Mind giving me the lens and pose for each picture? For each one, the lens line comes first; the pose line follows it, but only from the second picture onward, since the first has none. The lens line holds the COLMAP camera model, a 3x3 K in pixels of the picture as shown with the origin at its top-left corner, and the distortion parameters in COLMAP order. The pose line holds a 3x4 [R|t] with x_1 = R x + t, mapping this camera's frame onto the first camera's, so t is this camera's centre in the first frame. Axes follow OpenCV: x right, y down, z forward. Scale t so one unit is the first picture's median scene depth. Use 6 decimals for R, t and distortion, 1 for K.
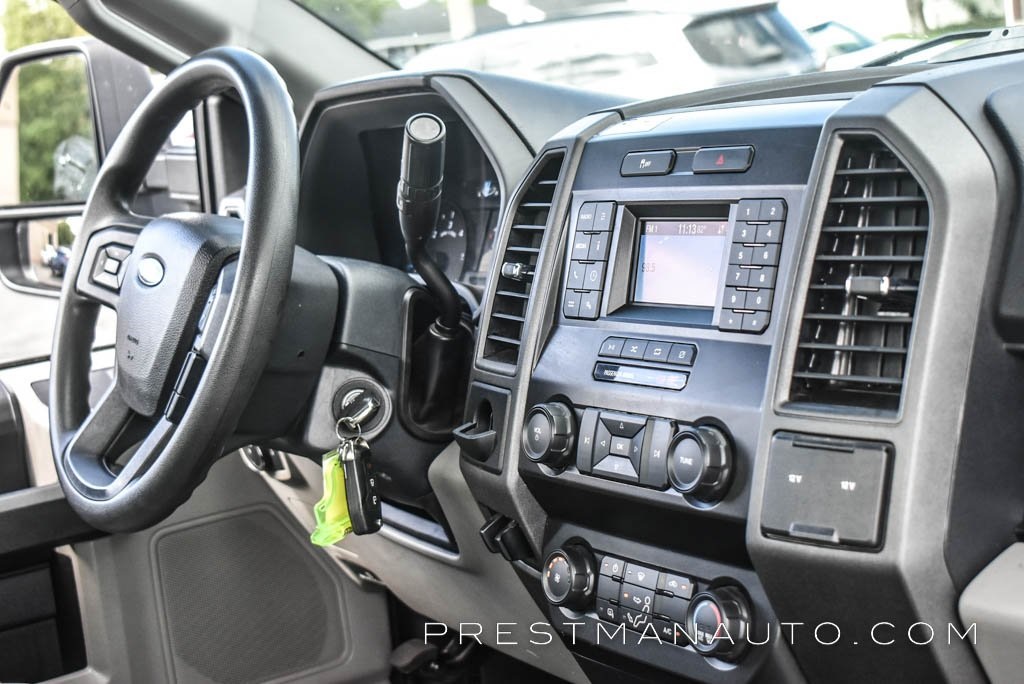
lens RADIAL K [[1735.8, 0, 512.0], [0, 1735.8, 342.0], [0, 0, 1]] dist [-0.021762, 0.033133]
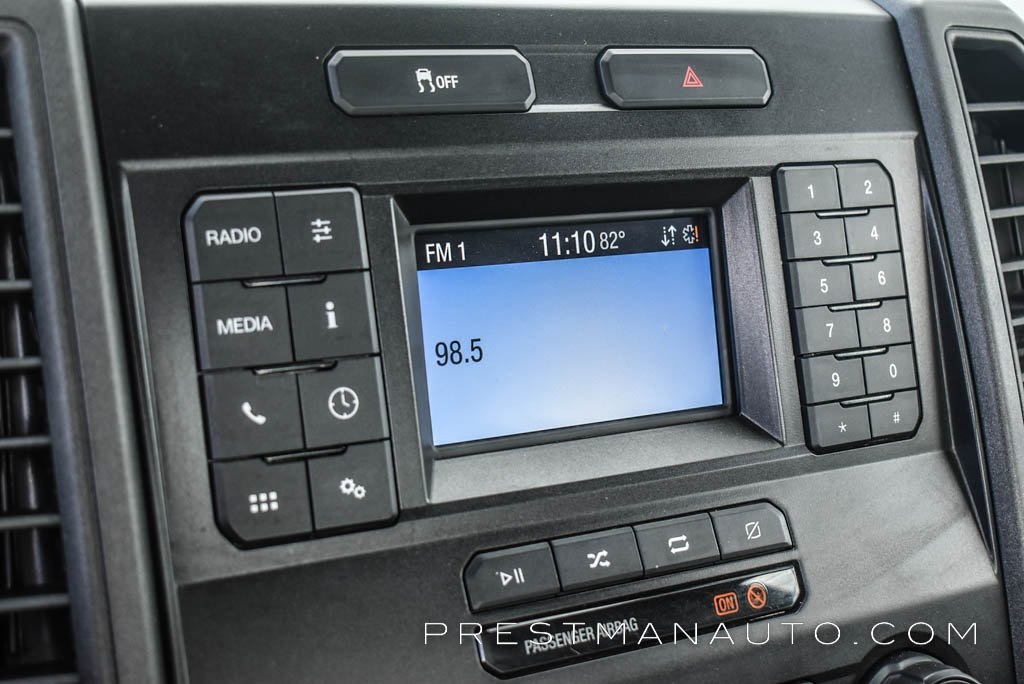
lens RADIAL K [[1494.4, 0, 512.0], [0, 1494.4, 342.0], [0, 0, 1]] dist [-0.005755, -0.004969]
pose [[0.052427, -0.138259, 0.989007, -0.244917], [0.098129, 0.986290, 0.132678, -0.086437], [-0.993792, 0.090095, 0.065275, 0.947093]]
